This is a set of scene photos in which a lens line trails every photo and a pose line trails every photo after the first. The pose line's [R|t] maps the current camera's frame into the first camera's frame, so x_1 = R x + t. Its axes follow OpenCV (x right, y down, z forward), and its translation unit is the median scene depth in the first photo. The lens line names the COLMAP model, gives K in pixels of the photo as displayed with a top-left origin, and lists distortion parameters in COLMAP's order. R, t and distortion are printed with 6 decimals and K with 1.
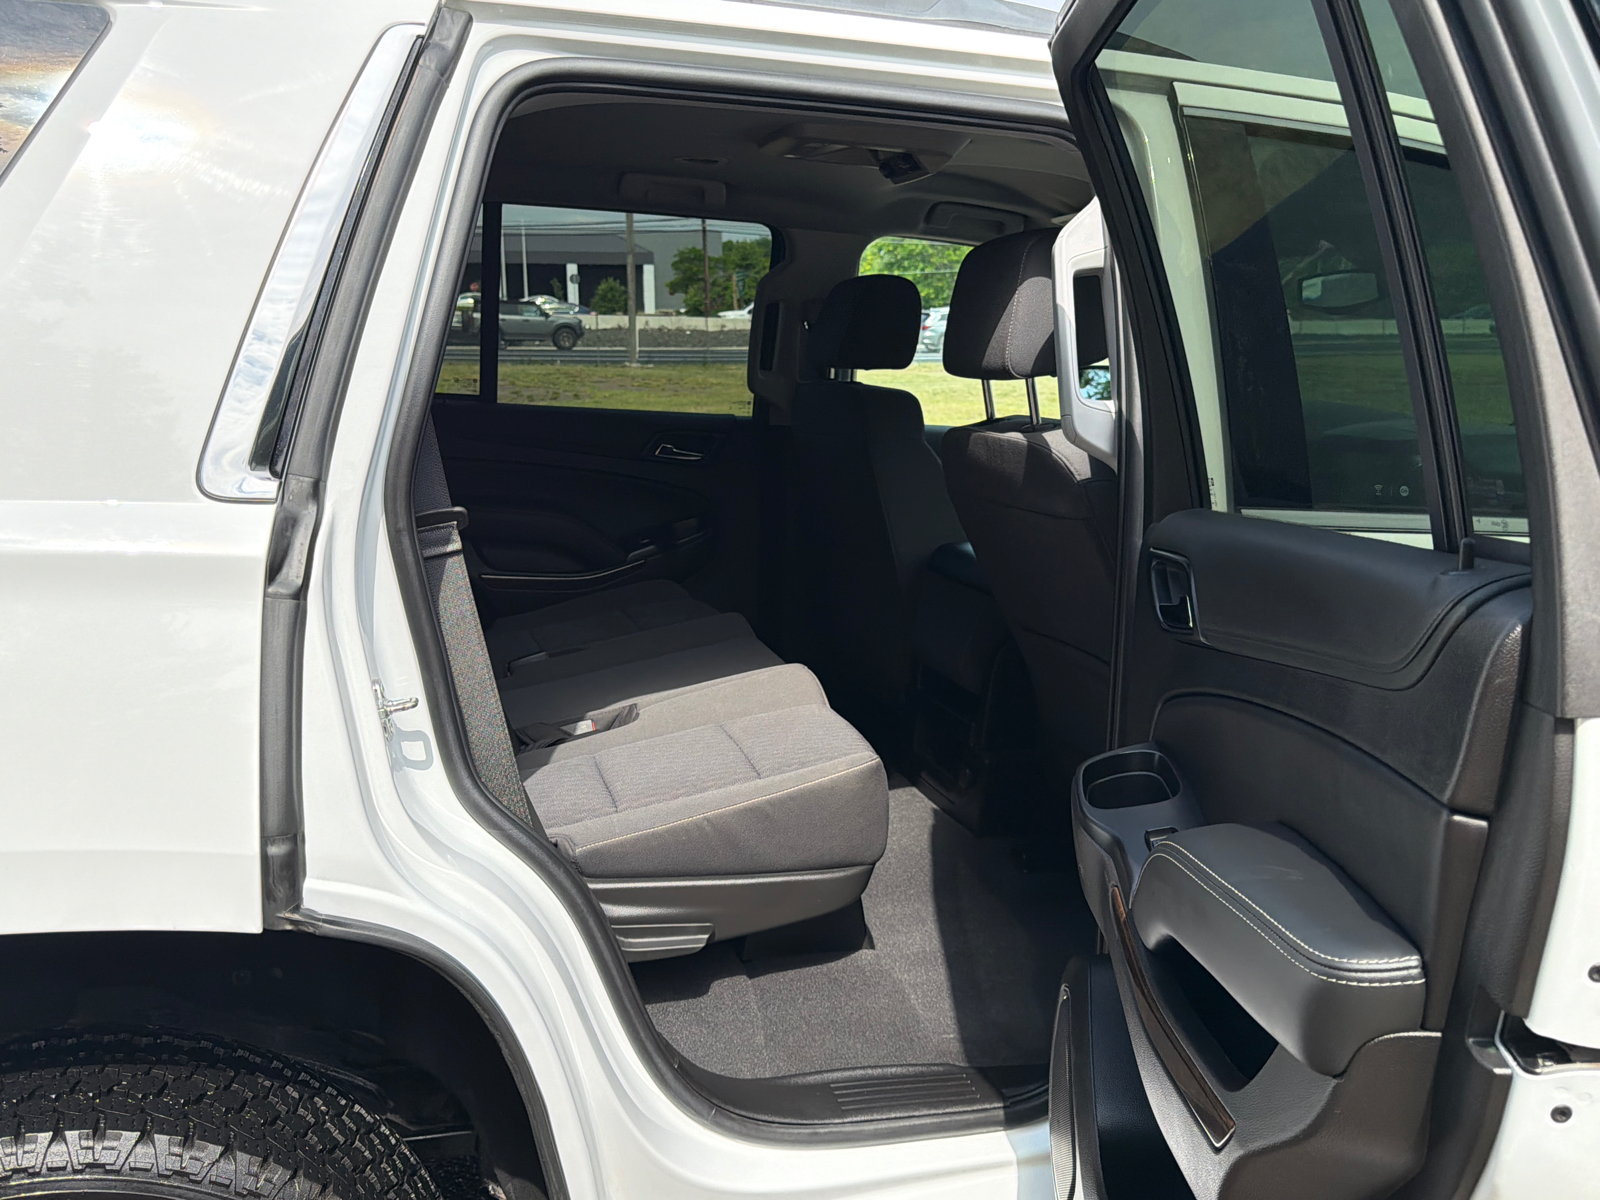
lens RADIAL K [[1426.0, 0, 802.1], [0, 1426.0, 602.7], [0, 0, 1]] dist [0.069833, -0.110517]
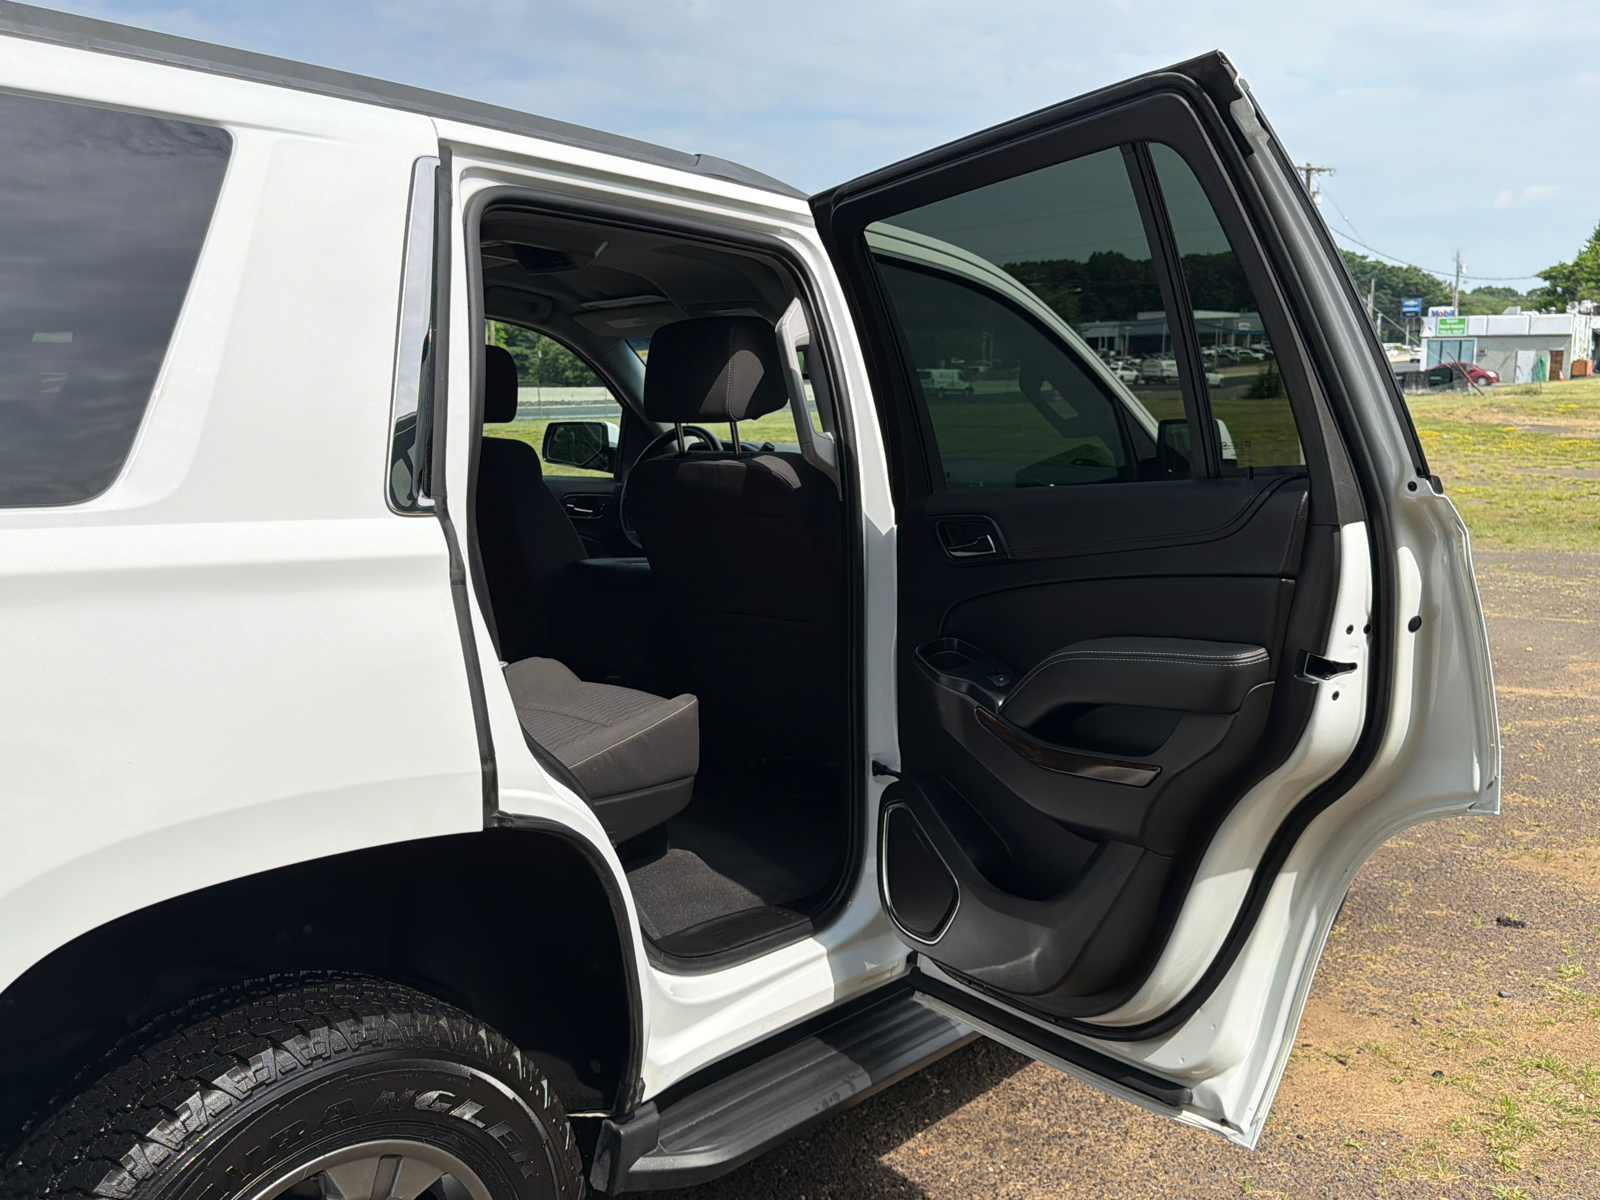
lens RADIAL K [[1426.0, 0, 802.1], [0, 1426.0, 602.7], [0, 0, 1]] dist [0.069833, -0.110517]
pose [[0.833463, -0.092981, 0.544697, -0.822432], [0.118767, 0.992847, -0.012249, 0.068434], [-0.539661, 0.074901, 0.838544, -0.295166]]
